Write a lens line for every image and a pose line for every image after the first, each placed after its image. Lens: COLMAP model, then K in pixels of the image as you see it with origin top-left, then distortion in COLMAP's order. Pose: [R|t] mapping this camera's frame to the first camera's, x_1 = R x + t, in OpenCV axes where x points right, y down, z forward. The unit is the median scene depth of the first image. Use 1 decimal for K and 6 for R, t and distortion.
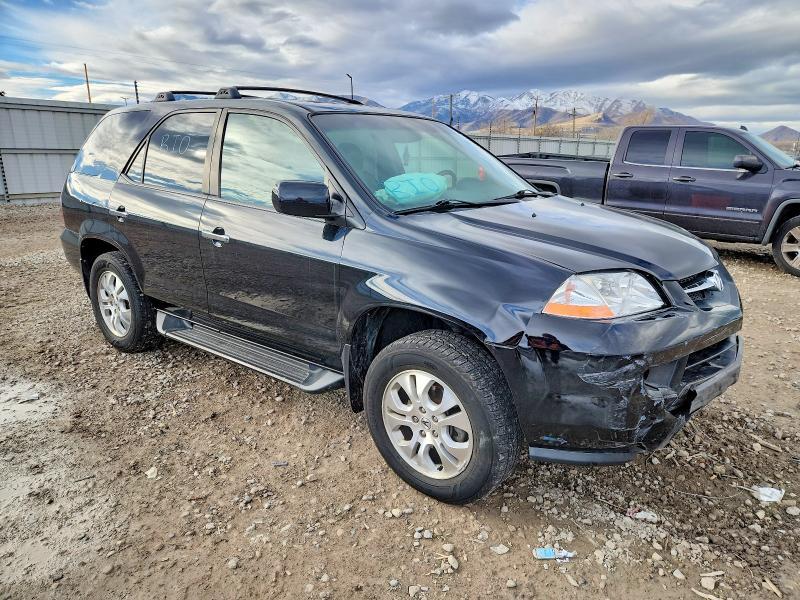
lens RADIAL K [[588.9, 0, 400.0], [0, 588.9, 300.0], [0, 0, 1]] dist [0.056277, -0.046484]
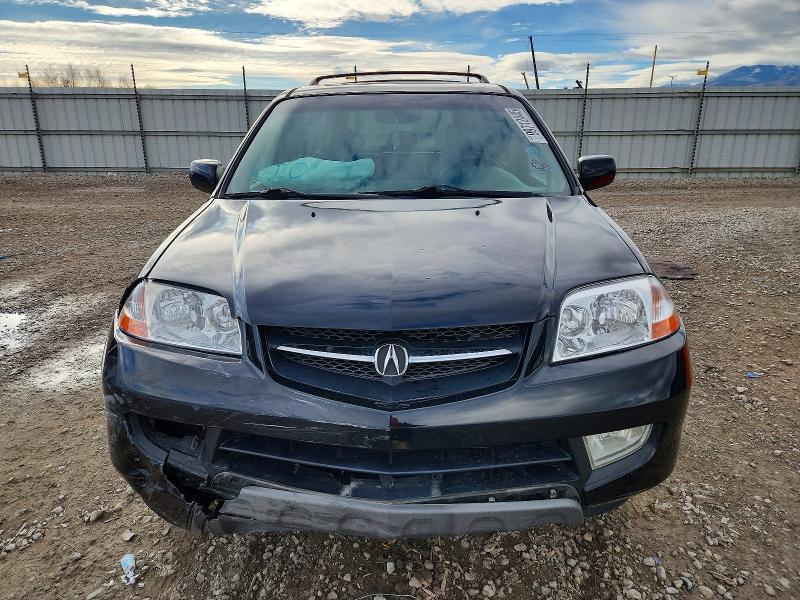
lens RADIAL K [[588.9, 0, 400.0], [0, 588.9, 300.0], [0, 0, 1]] dist [0.056277, -0.046484]
pose [[0.528228, 0.223530, -0.819151, 0.167000], [-0.199228, 0.970423, 0.136337, -0.027664], [0.825399, 0.091181, 0.557138, 0.114911]]
